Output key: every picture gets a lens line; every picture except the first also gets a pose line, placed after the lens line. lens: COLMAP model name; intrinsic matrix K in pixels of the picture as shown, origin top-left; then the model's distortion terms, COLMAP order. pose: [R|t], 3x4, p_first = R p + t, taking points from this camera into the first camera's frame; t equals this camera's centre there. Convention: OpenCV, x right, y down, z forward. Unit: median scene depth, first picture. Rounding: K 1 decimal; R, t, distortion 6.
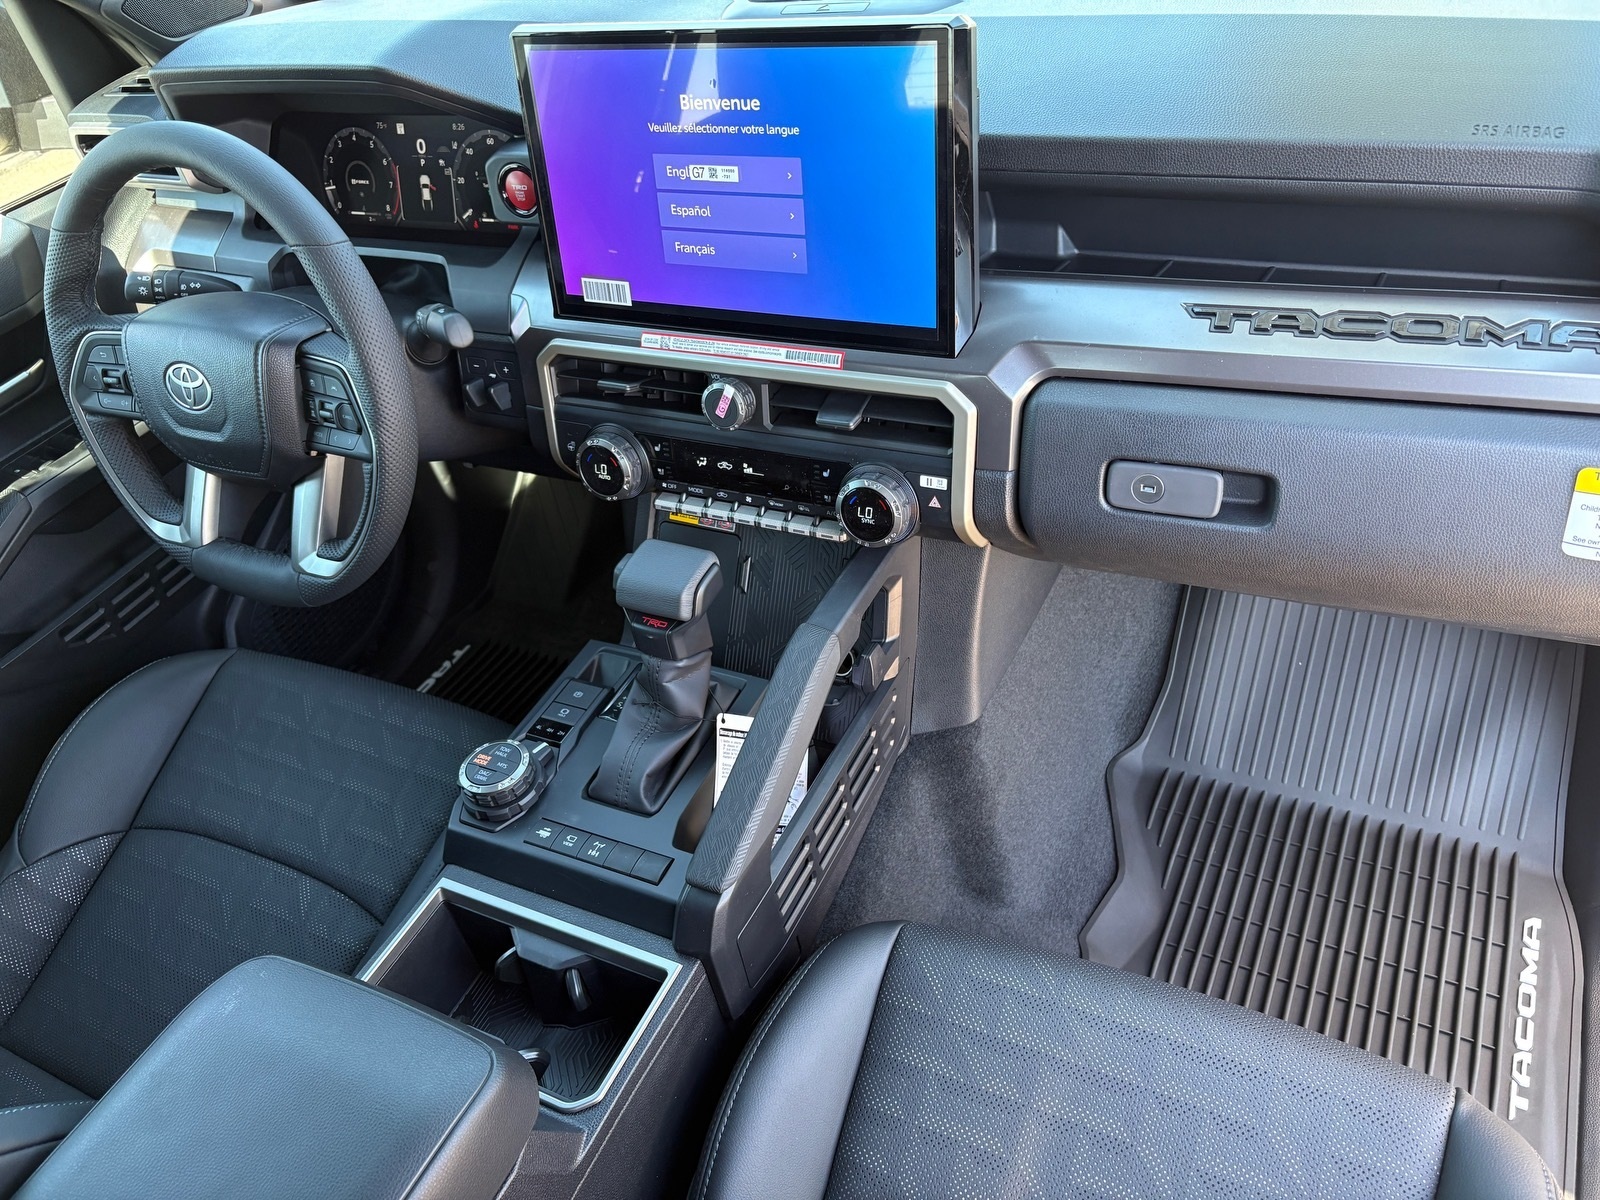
lens RADIAL K [[1199.3, 0, 800.0], [0, 1199.3, 600.0], [0, 0, 1]] dist [0.097096, -0.144634]
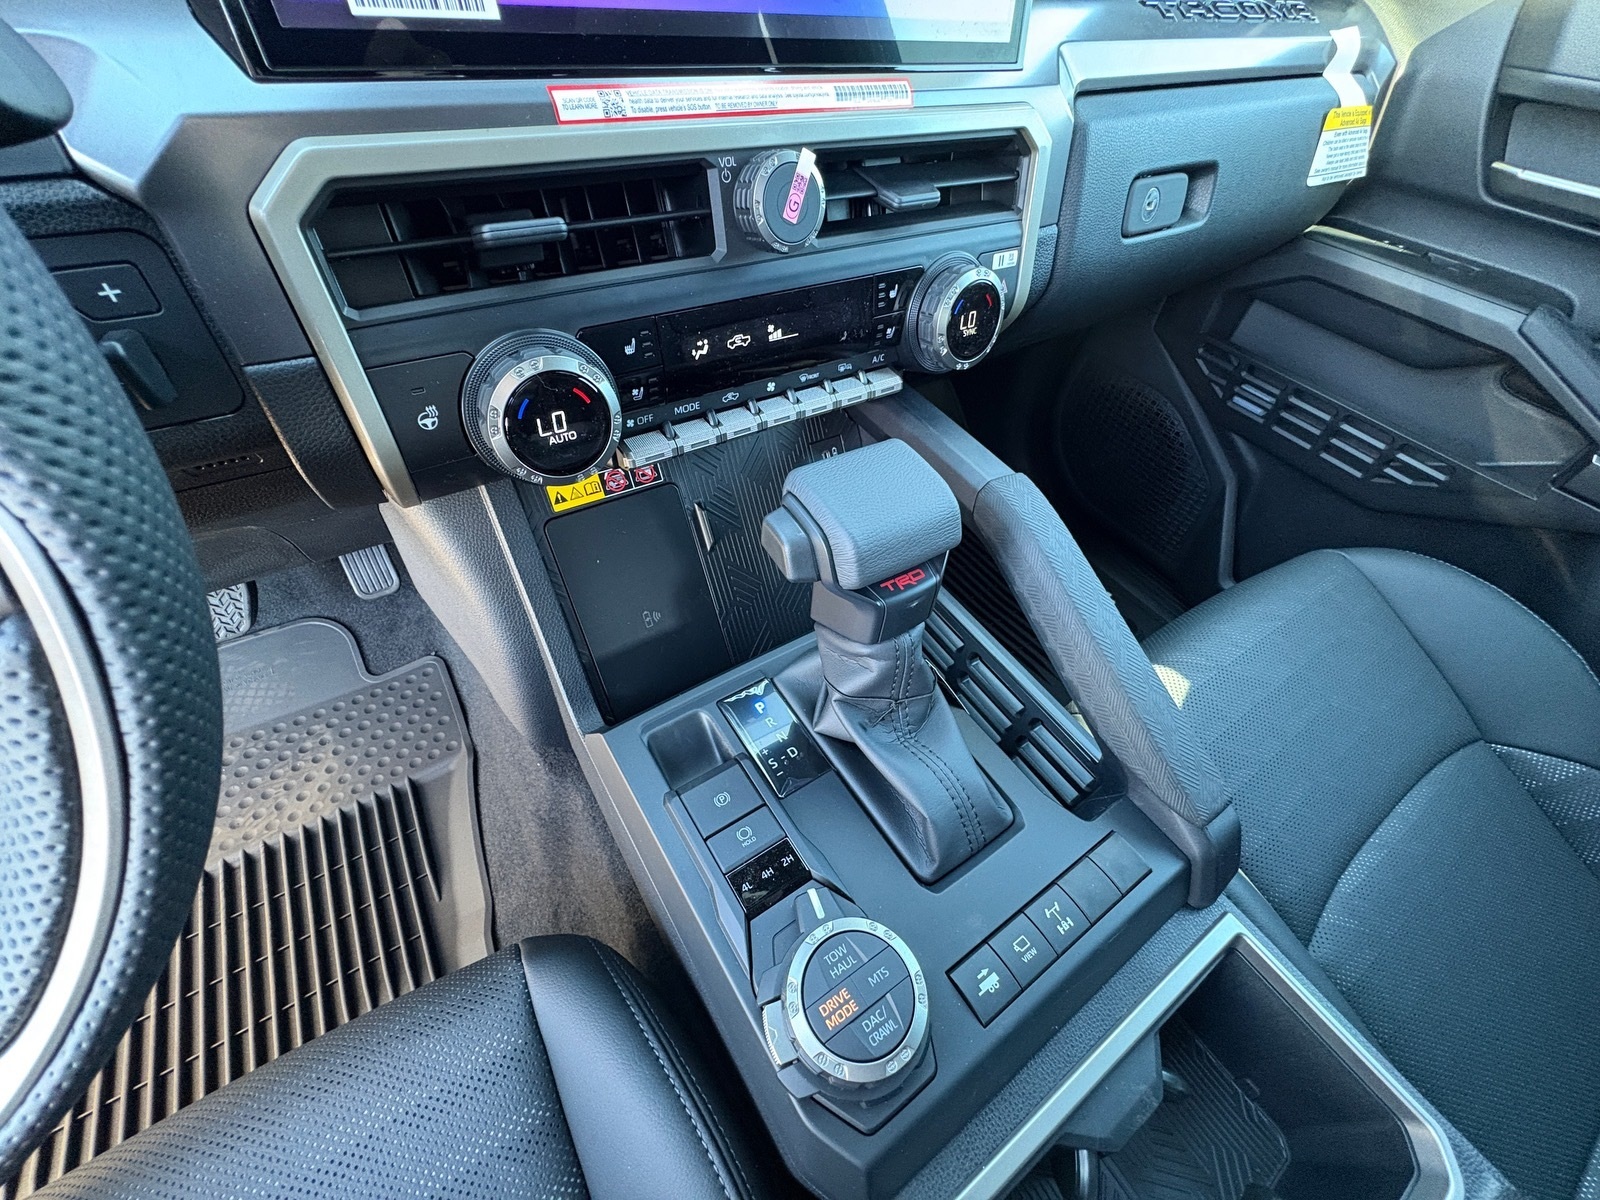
lens RADIAL K [[646.1, 0, 800.0], [0, 646.1, 600.0], [0, 0, 1]] dist [0.000768, 0.000011]
pose [[0.477918, -0.503445, 0.719818, -0.365786], [0.428398, 0.848985, 0.309354, -0.090210], [-0.766857, 0.160523, 0.621420, 0.807287]]
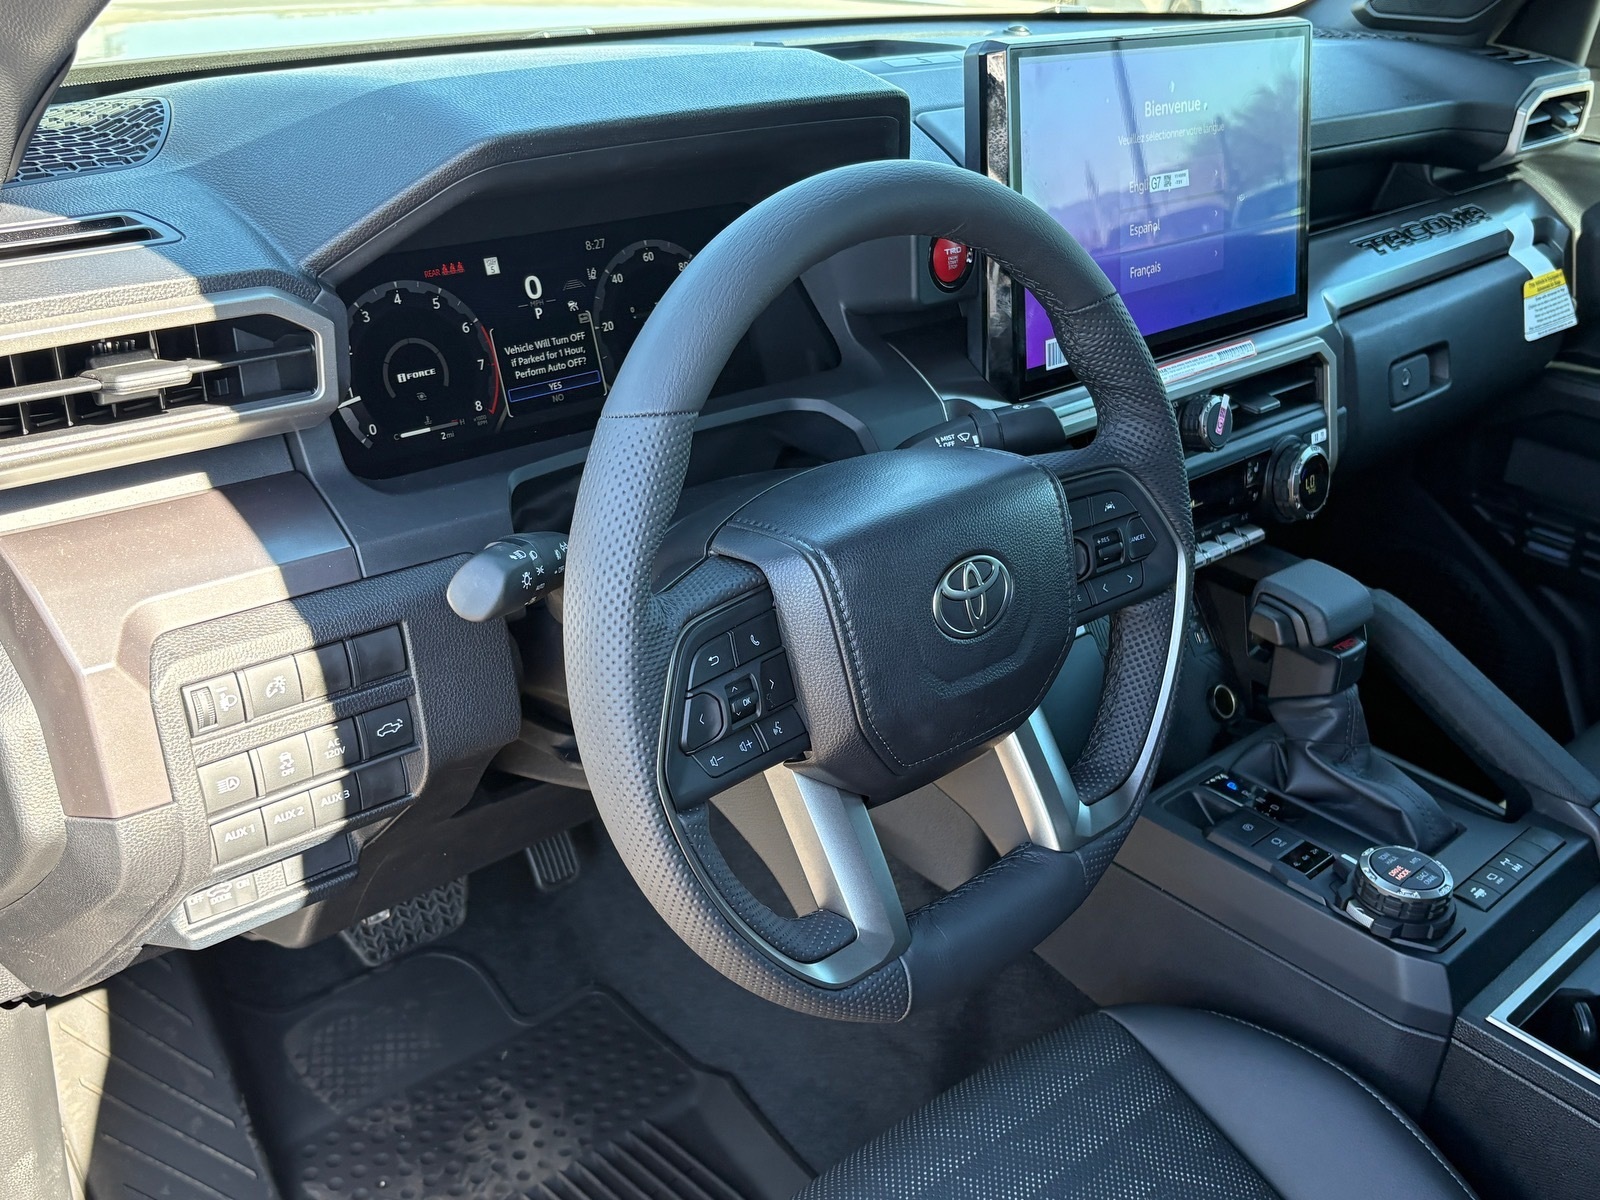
lens RADIAL K [[1621.7, 0, 797.8], [0, 1621.7, 606.5], [0, 0, 1]] dist [0.152058, -0.402752]
pose [[0.325309, -0.259757, 0.909231, -1.269384], [0.515076, 0.855043, 0.059990, -0.269160], [-0.793014, 0.448808, 0.411948, 0.778474]]
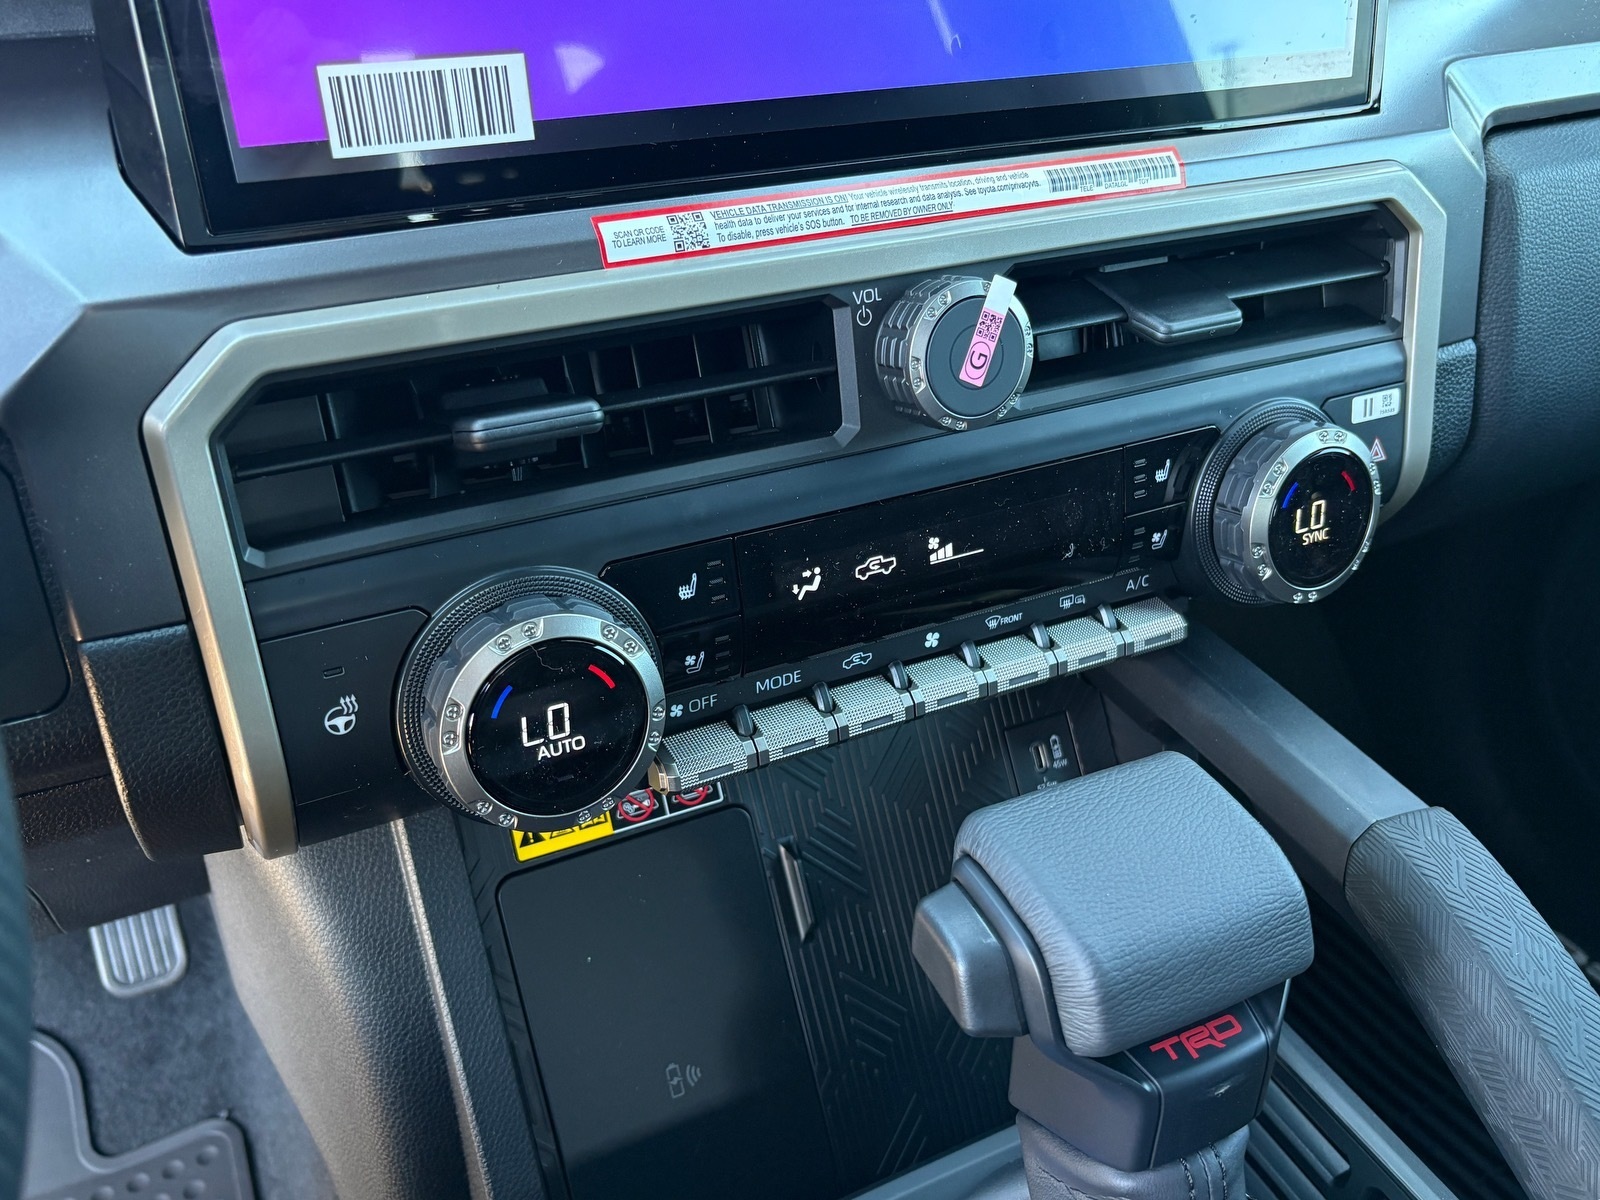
lens RADIAL K [[1399.2, 0, 800.0], [0, 1399.2, 600.0], [0, 0, 1]] dist [0.008991, -0.019066]
pose [[0.584299, -0.281701, 0.761078, -0.393607], [0.429723, 0.902950, 0.004303, -0.117264], [-0.688427, 0.324539, 0.648647, 0.775612]]
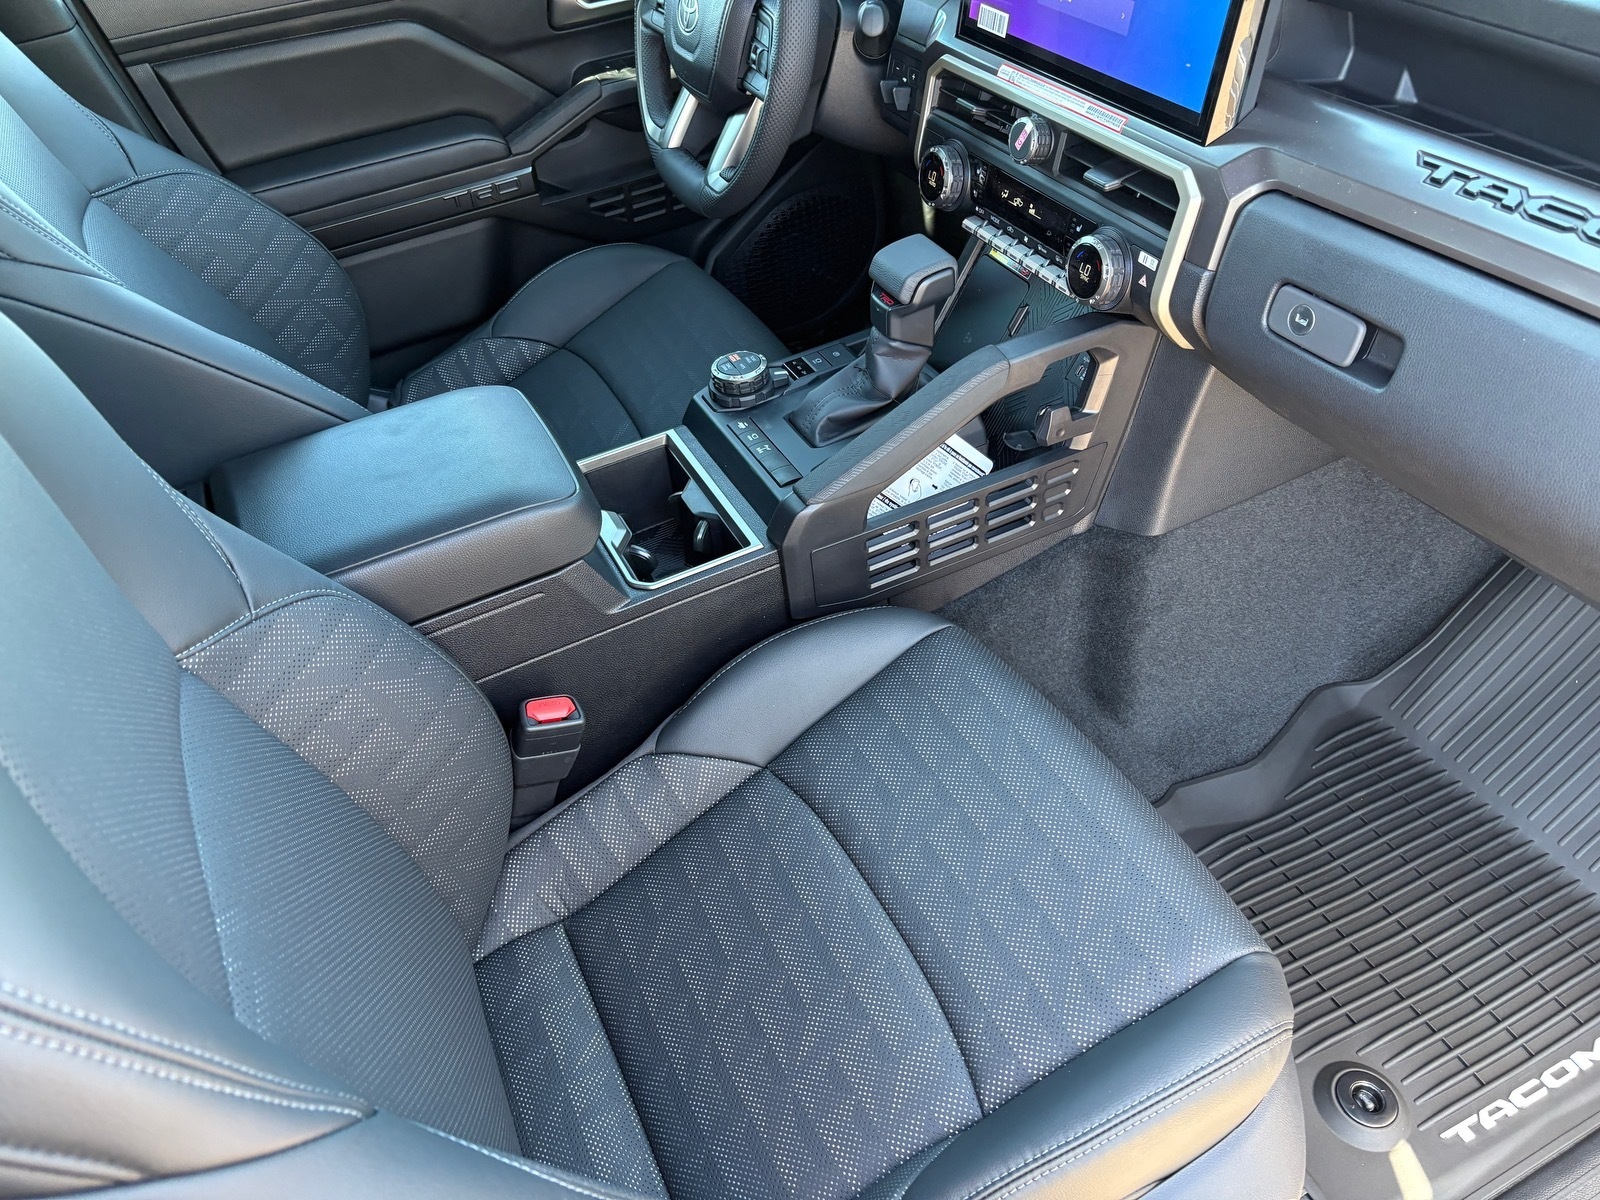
lens RADIAL K [[1216.3, 0, 800.0], [0, 1216.3, 600.0], [0, 0, 1]] dist [-0.035425, 0.051226]
pose [[0.788792, 0.455353, -0.412870, 0.414132], [-0.408570, 0.890256, 0.201283, 0.073223], [0.459214, 0.009916, 0.888270, -0.079695]]
